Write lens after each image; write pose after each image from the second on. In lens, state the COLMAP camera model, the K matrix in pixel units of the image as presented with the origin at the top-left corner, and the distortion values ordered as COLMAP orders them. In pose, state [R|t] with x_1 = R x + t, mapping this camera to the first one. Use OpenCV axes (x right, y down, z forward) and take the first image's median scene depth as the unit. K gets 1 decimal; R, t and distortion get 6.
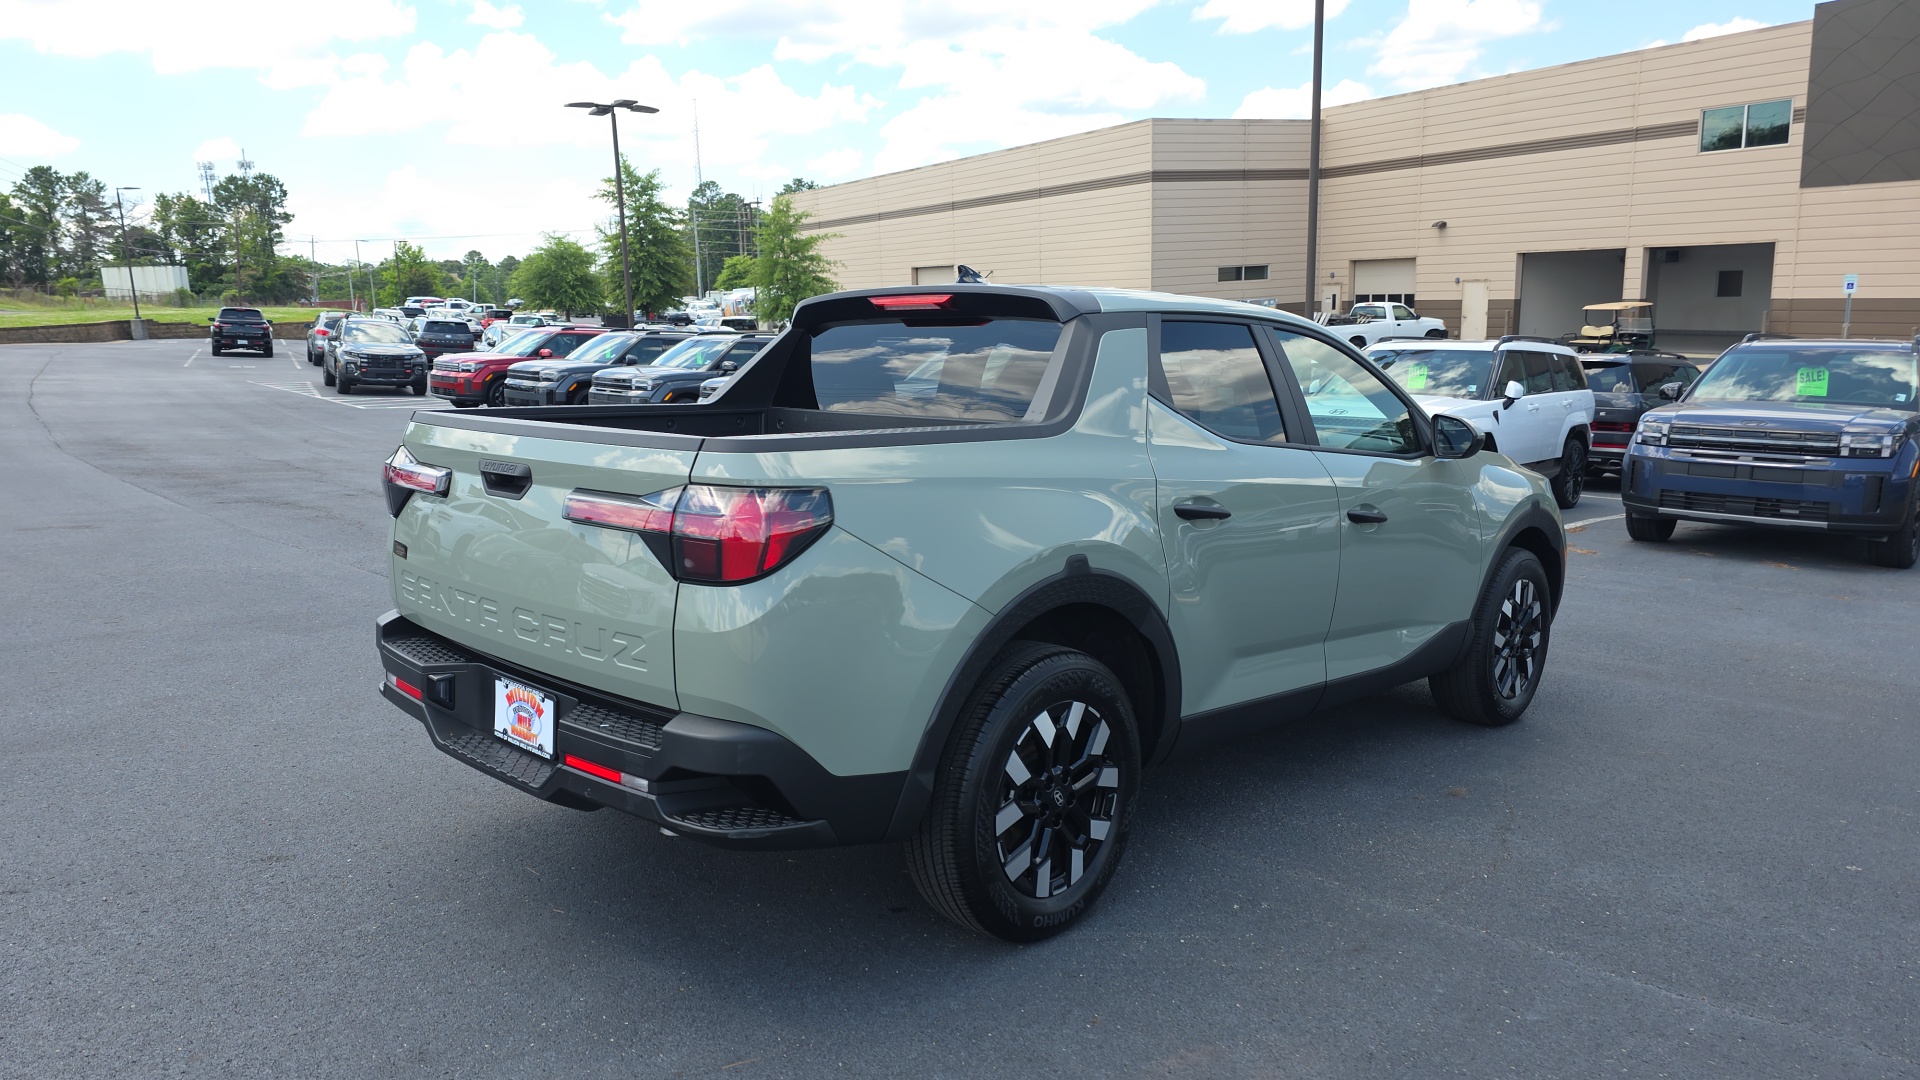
lens RADIAL K [[1328.9, 0, 825.8], [0, 1328.9, 504.7], [0, 0, 1]] dist [0.054210, -0.066697]
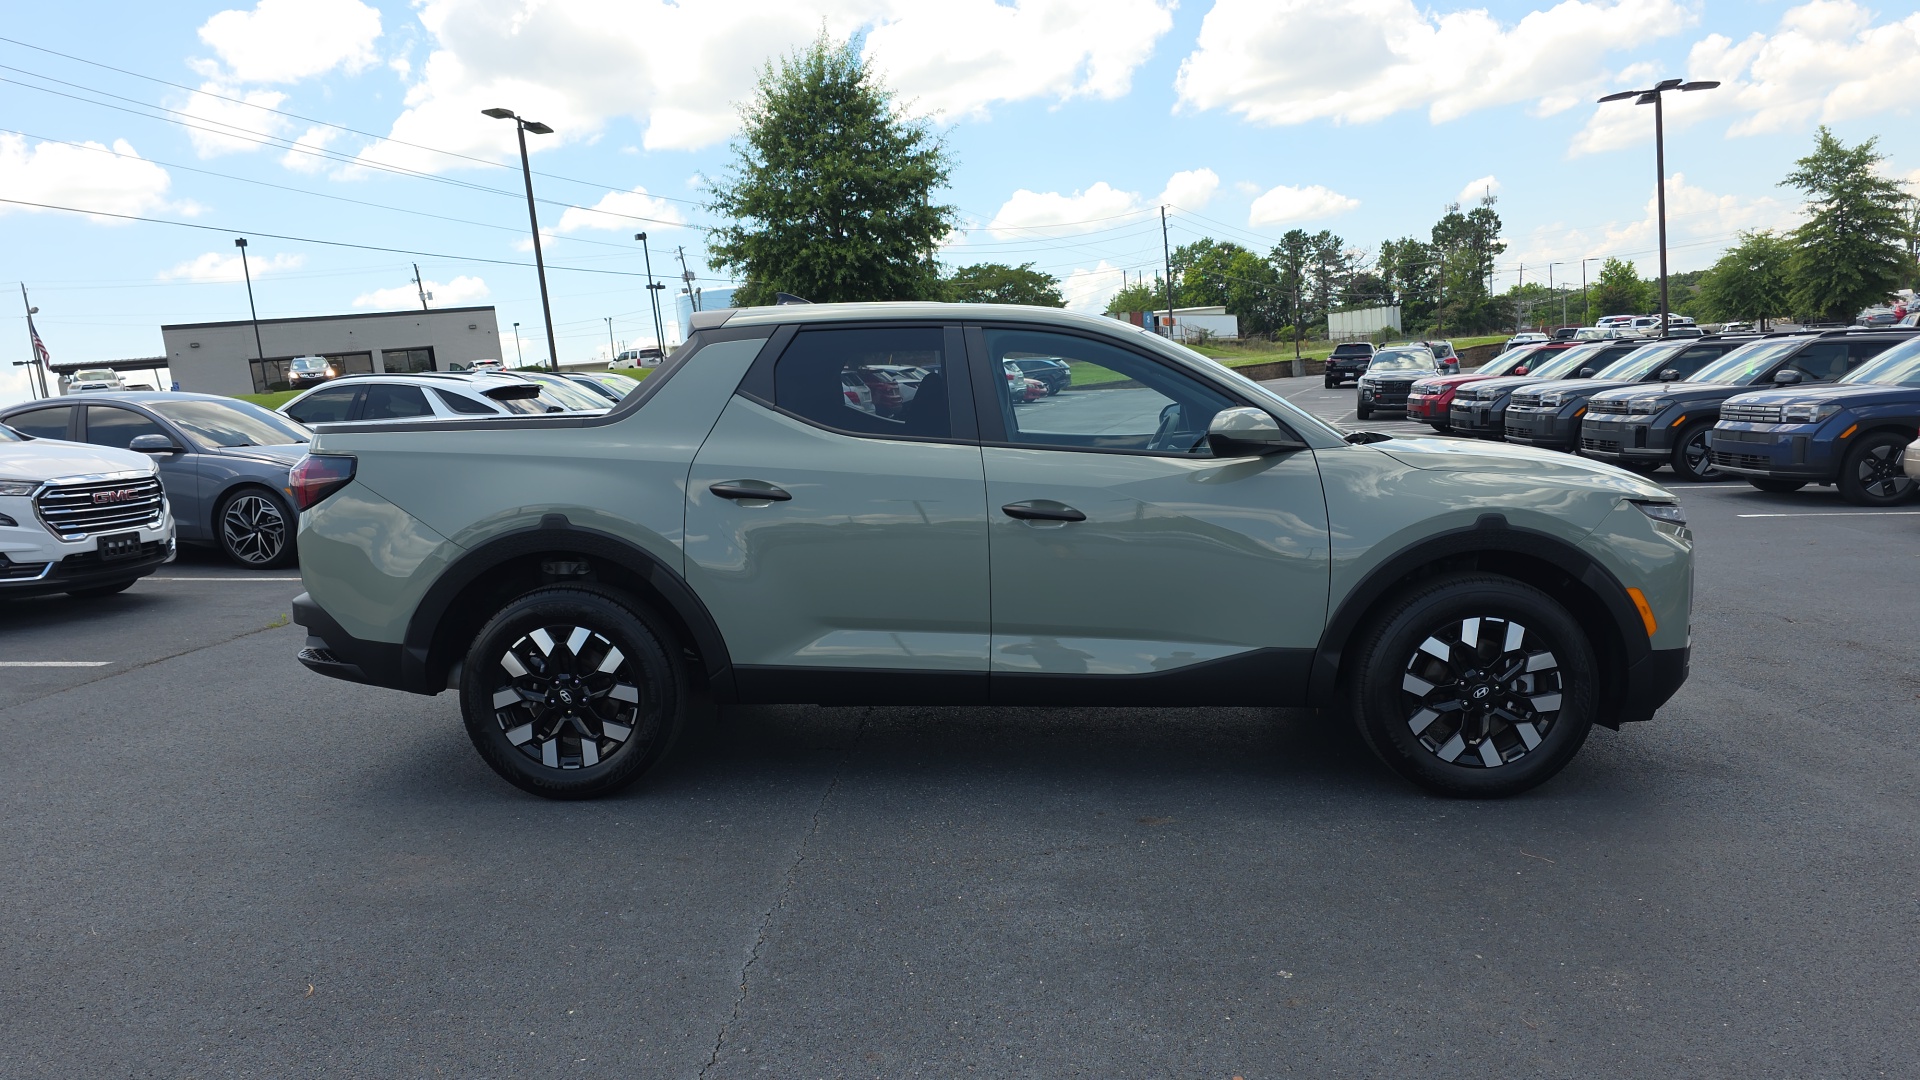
lens RADIAL K [[1325.8, 0, 960.0], [0, 1325.8, 540.0], [0, 0, 1]] dist [0.053893, -0.062514]
pose [[0.652190, 0.047714, -0.756553, 0.112629], [-0.045328, 0.998686, 0.023909, 0.000983], [0.756699, 0.018700, 0.653496, 0.032974]]
